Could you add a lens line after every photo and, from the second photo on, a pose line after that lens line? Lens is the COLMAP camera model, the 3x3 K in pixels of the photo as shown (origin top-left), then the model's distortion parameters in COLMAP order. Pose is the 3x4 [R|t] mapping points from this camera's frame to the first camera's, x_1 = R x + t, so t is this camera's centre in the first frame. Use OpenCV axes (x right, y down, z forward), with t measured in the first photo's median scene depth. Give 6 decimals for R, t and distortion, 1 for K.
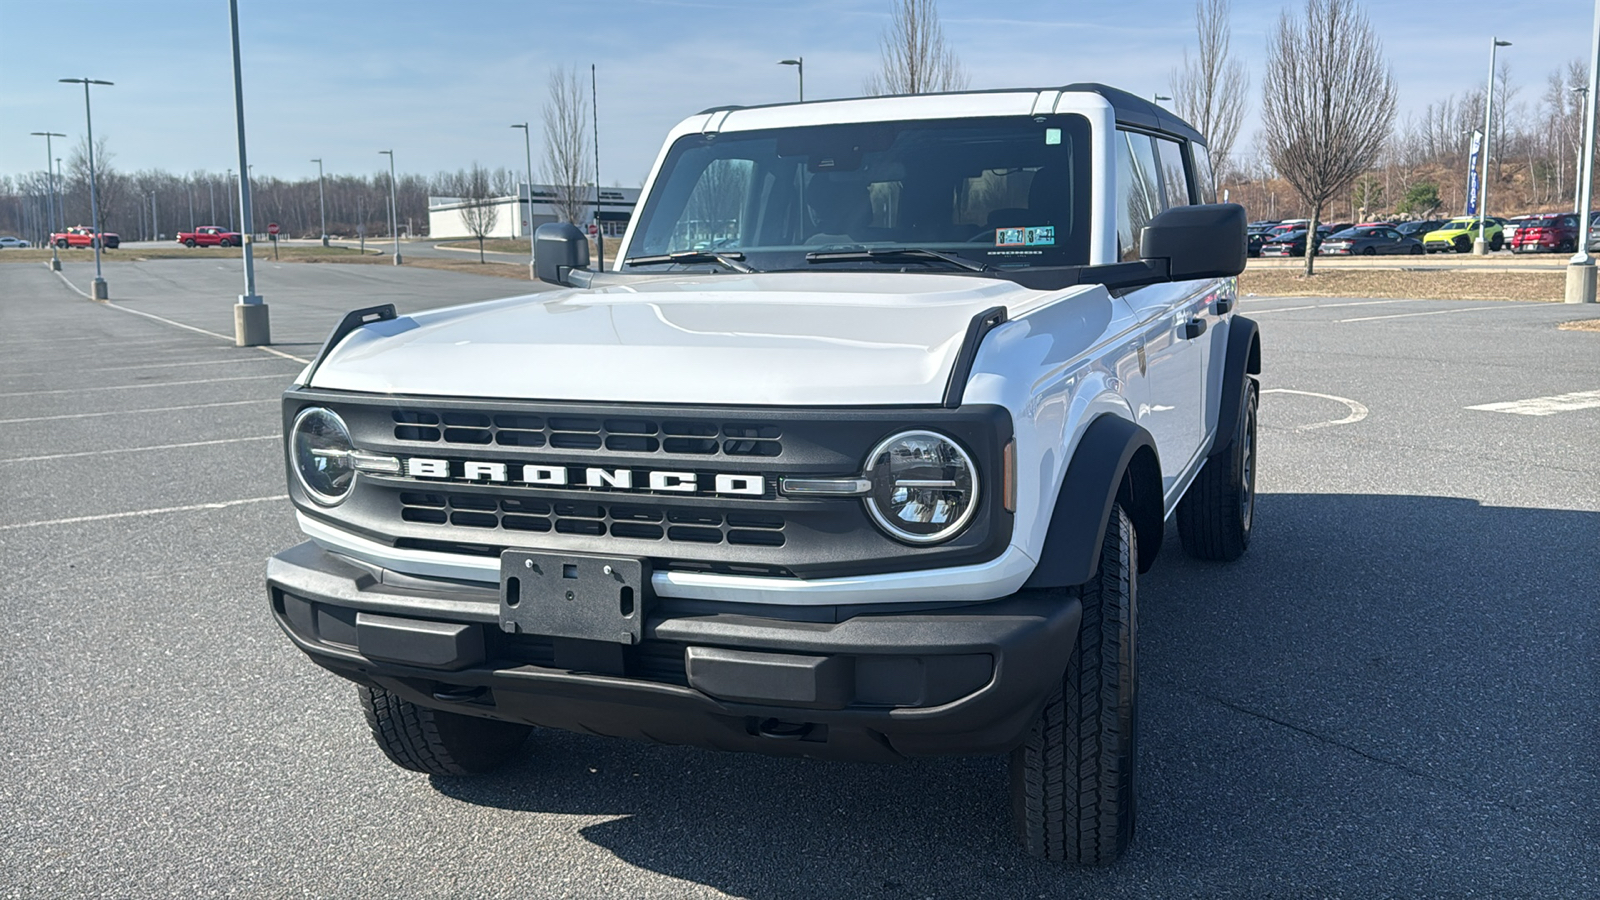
lens RADIAL K [[1352.4, 0, 828.9], [0, 1352.4, 450.2], [0, 0, 1]] dist [0.149296, -0.250780]
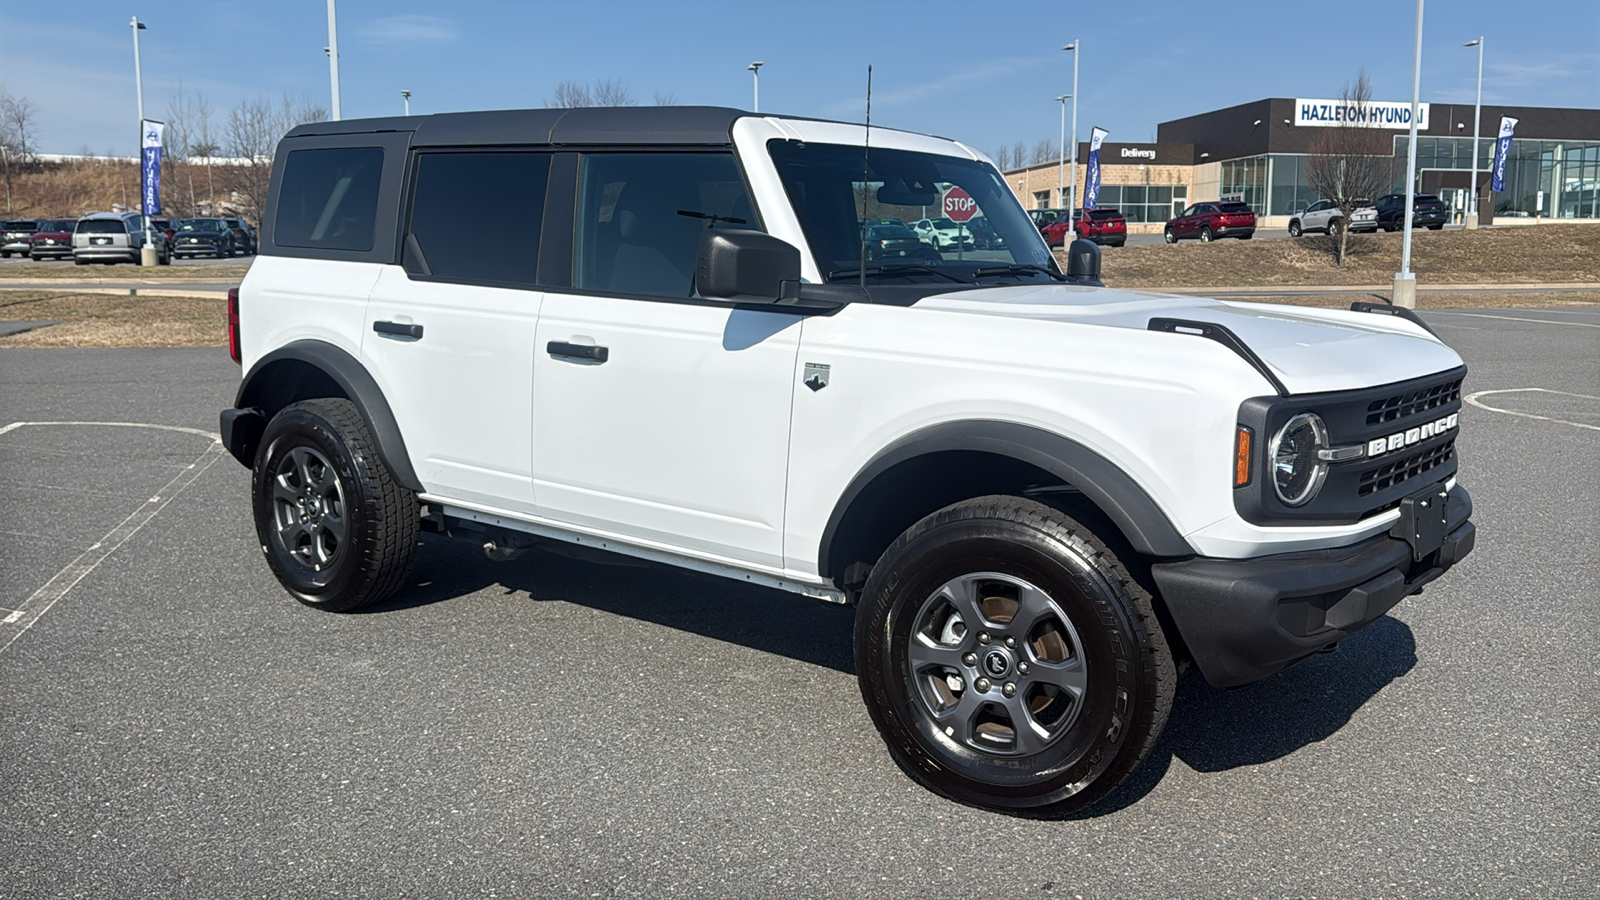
lens RADIAL K [[1352.4, 0, 828.9], [0, 1352.4, 450.2], [0, 0, 1]] dist [0.149296, -0.250780]
pose [[0.281218, -0.117249, 0.952454, -1.591960], [0.128638, 0.988156, 0.083663, -0.147992], [-0.950983, 0.098994, 0.292970, 1.119545]]
